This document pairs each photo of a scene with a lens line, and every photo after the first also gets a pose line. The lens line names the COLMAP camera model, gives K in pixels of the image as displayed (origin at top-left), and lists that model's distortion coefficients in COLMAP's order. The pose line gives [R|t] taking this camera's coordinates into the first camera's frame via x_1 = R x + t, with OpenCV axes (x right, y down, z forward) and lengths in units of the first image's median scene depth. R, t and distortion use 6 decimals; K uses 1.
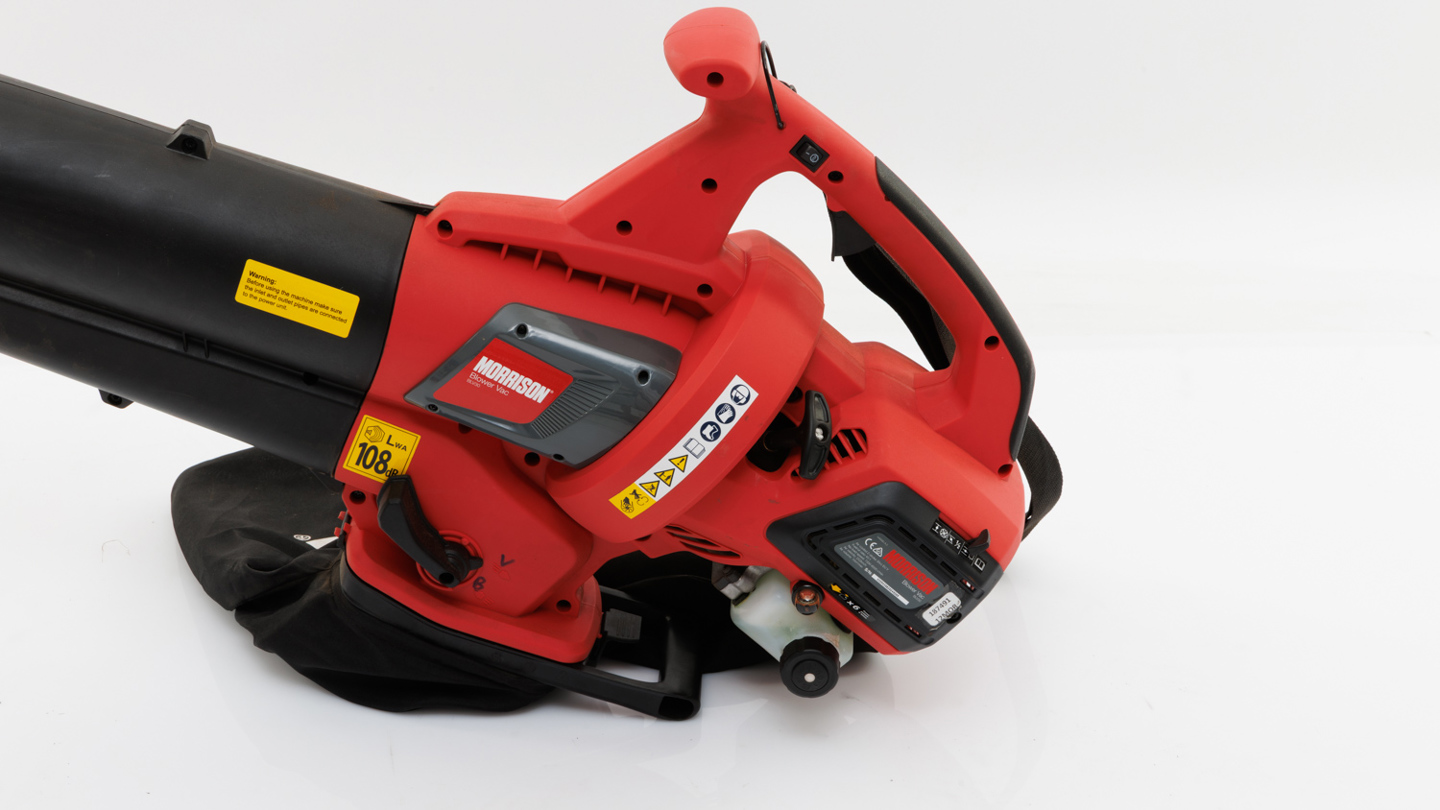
lens RADIAL K [[2493.2, 0, 723.1], [0, 2493.2, 409.0], [0, 0, 1]] dist [-0.029808, 0.000000]
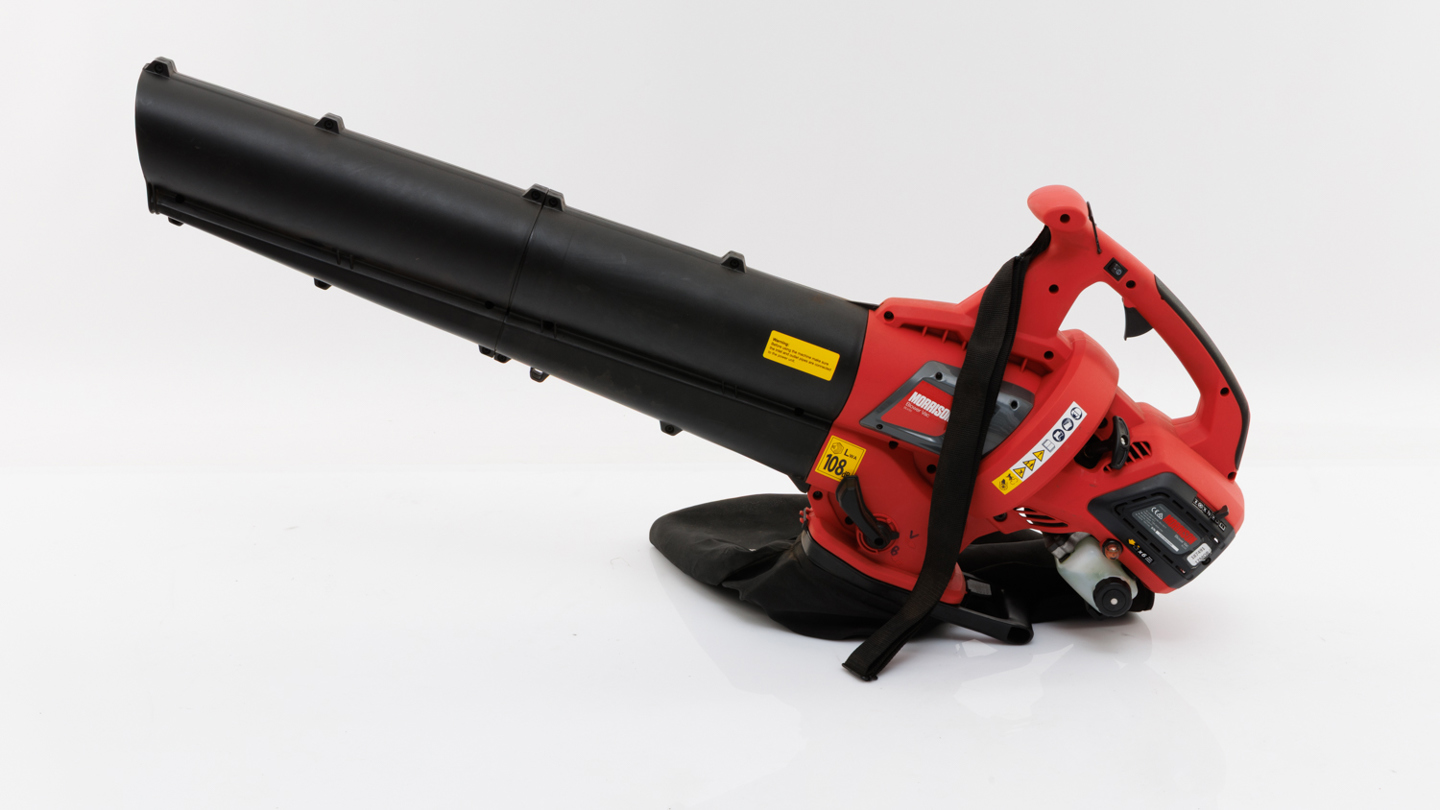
lens RADIAL K [[2256.8, 0, 716.2], [0, 2256.8, 401.5], [0, 0, 1]] dist [-0.008034, 0.000000]
pose [[0.999822, 0.007263, -0.017433, -0.196648], [-0.010118, 0.985433, -0.169763, 0.232039], [0.015946, 0.169909, 0.985331, -0.442615]]
